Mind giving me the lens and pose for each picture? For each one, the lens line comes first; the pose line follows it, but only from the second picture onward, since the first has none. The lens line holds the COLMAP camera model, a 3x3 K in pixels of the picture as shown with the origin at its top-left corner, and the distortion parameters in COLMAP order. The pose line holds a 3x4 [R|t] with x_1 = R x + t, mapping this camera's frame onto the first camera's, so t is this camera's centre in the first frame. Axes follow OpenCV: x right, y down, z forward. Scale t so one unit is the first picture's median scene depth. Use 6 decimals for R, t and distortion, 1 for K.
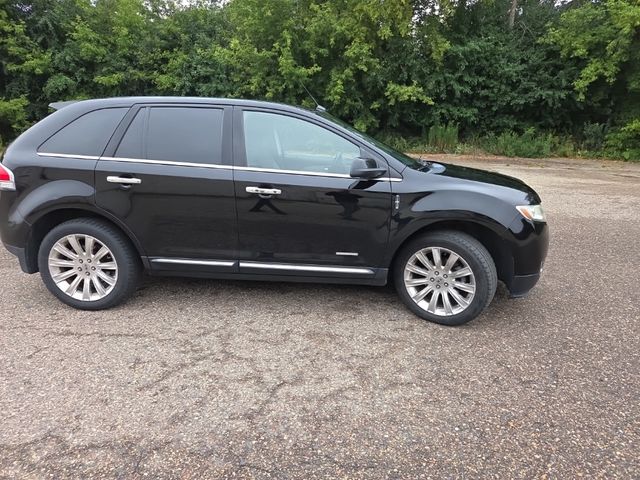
lens RADIAL K [[424.9, 0, 323.6], [0, 424.9, 243.6], [0, 0, 1]] dist [0.069575, -0.053416]
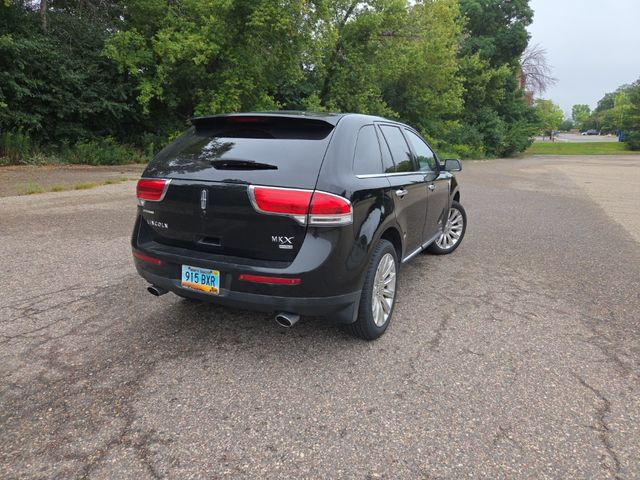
lens RADIAL K [[424.9, 0, 320.6], [0, 424.9, 236.1], [0, 0, 1]] dist [0.069575, -0.053416]
pose [[0.386128, -0.207474, 0.898810, -0.327979], [0.235393, 0.964280, 0.121462, -0.047298], [-0.891905, 0.164674, 0.421173, 0.161273]]
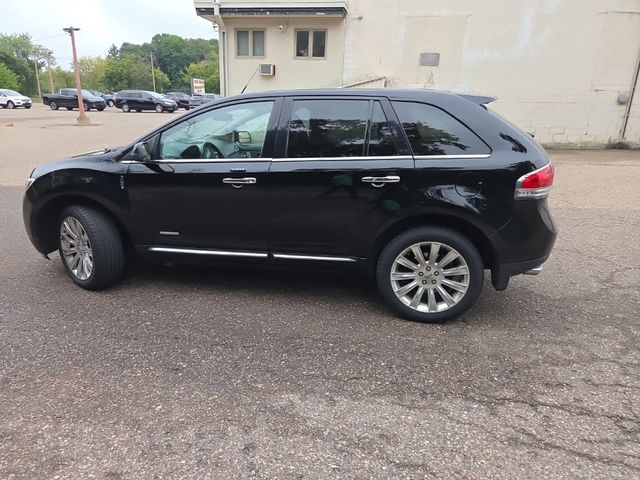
lens RADIAL K [[424.9, 0, 314.1], [0, 424.9, 244.3], [0, 0, 1]] dist [0.069575, -0.053416]
pose [[-0.990008, -0.063041, 0.126135, -0.087256], [0.015423, 0.840723, 0.541245, -0.148604], [-0.140165, 0.537782, -0.831351, 0.524578]]
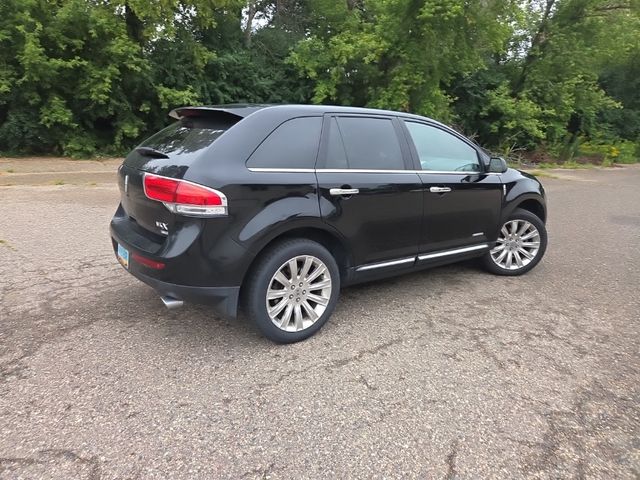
lens RADIAL K [[424.9, 0, 309.6], [0, 424.9, 234.2], [0, 0, 1]] dist [0.069575, -0.053416]
pose [[0.775486, -0.141259, 0.615360, -0.242970], [0.158758, 0.986962, 0.026493, -0.019546], [-0.611079, 0.077149, 0.787801, 0.065241]]
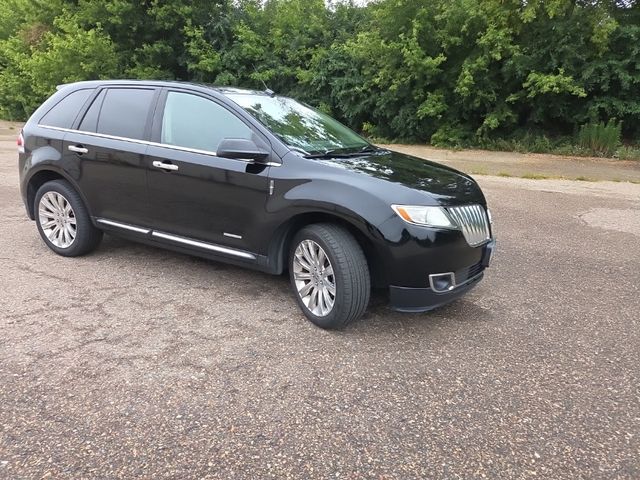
lens RADIAL K [[424.9, 0, 313.3], [0, 424.9, 239.4], [0, 0, 1]] dist [0.069575, -0.053416]
pose [[0.917457, 0.132207, -0.375226, 0.131848], [-0.131906, 0.990905, 0.026615, -0.004065], [0.375332, 0.025076, 0.926551, 0.031162]]
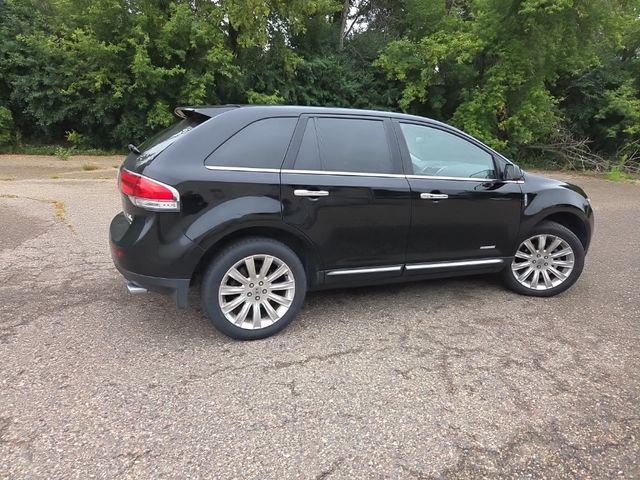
lens RADIAL K [[424.9, 0, 317.5], [0, 424.9, 233.3], [0, 0, 1]] dist [0.069575, -0.053416]
pose [[0.896594, -0.084073, 0.434799, -0.187211], [0.098426, 0.995088, -0.010552, -0.010190], [-0.431776, 0.052256, 0.900466, 0.032195]]
